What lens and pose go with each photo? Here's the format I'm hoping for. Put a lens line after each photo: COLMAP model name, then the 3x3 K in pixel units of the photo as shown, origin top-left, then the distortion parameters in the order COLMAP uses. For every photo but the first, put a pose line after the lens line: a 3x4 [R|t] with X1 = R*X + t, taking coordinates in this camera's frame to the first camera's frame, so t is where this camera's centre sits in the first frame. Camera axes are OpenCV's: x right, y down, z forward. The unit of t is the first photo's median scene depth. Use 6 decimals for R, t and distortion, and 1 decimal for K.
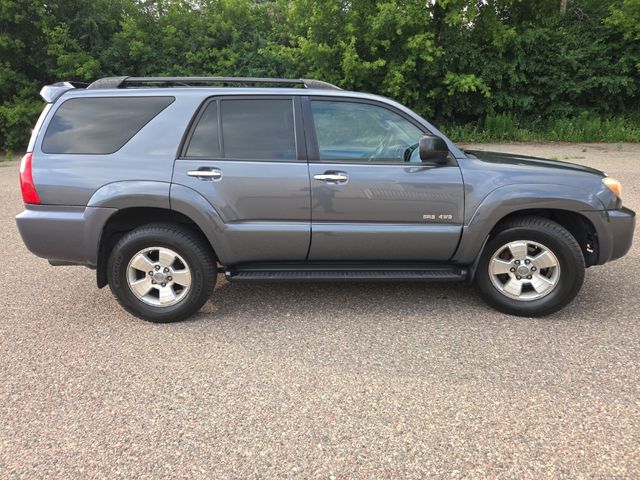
lens RADIAL K [[431.0, 0, 322.4], [0, 431.0, 239.9], [0, 0, 1]] dist [0.067504, -0.054179]
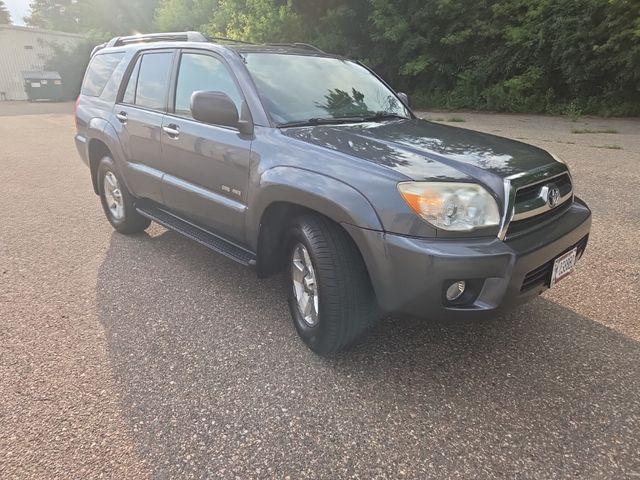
lens RADIAL K [[434.5, 0, 311.3], [0, 434.5, 240.2], [0, 0, 1]] dist [0.070634, -0.055381]
pose [[0.688860, 0.267509, -0.673729, 0.958787], [-0.216079, 0.962941, 0.161411, -0.127461], [0.691941, 0.034389, 0.721135, 0.465029]]
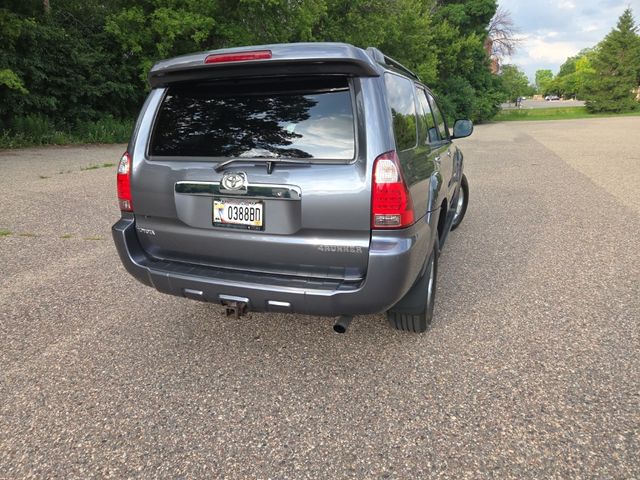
lens RADIAL K [[428.4, 0, 316.9], [0, 428.4, 237.0], [0, 0, 1]] dist [0.058588, -0.036481]
pose [[0.357090, -0.244396, 0.901531, -1.264463], [0.258613, 0.953302, 0.155996, -0.197894], [-0.897556, 0.177443, 0.403618, 0.830760]]
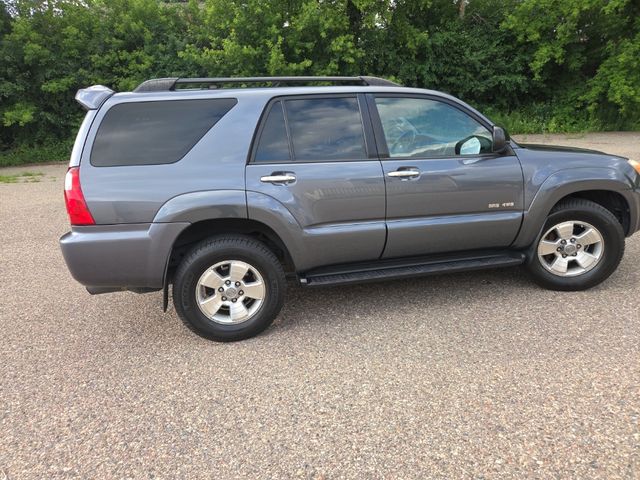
lens RADIAL K [[430.4, 0, 316.6], [0, 430.4, 242.7], [0, 0, 1]] dist [0.070726, -0.052490]
pose [[0.976131, -0.092183, 0.196651, -0.368978], [0.092495, 0.995684, 0.007615, -0.011256], [-0.196504, 0.010756, 0.980444, 0.056211]]
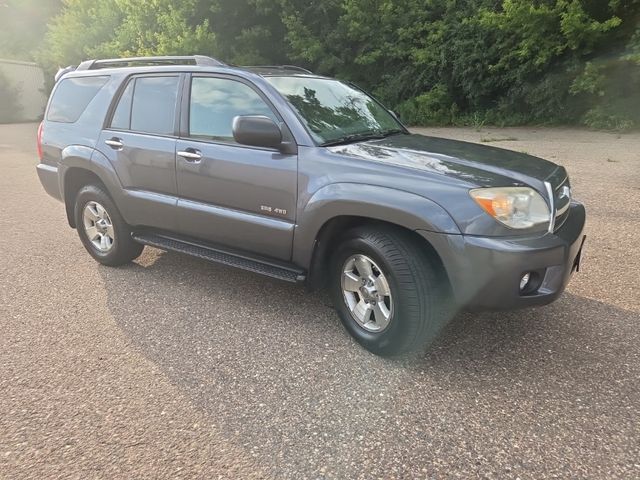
lens RADIAL K [[434.9, 0, 320.0], [0, 434.9, 240.0], [0, 0, 1]] dist [0.066193, -0.049608]
pose [[0.834742, 0.176118, -0.521716, 0.791522], [-0.152670, 0.984350, 0.088020, -0.081595], [0.529053, 0.006177, 0.848566, 0.283769]]
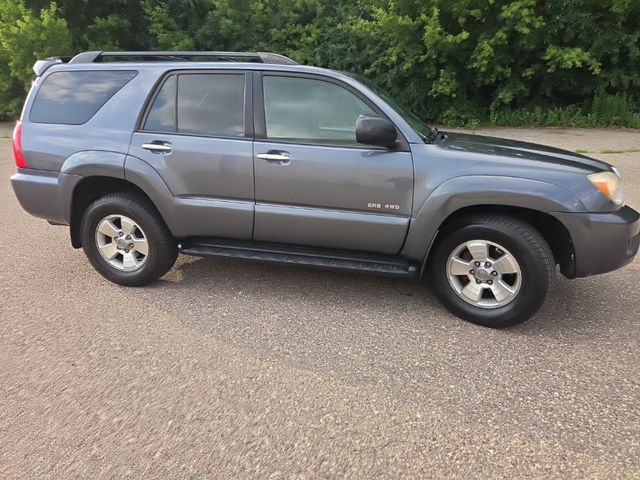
lens RADIAL K [[430.4, 0, 316.6], [0, 430.4, 242.7], [0, 0, 1]] dist [0.070726, -0.052490]
pose [[0.970875, 0.092057, -0.221194, 0.324695], [-0.080578, 0.994917, 0.060390, -0.019145], [0.225629, -0.040808, 0.973358, 0.069475]]
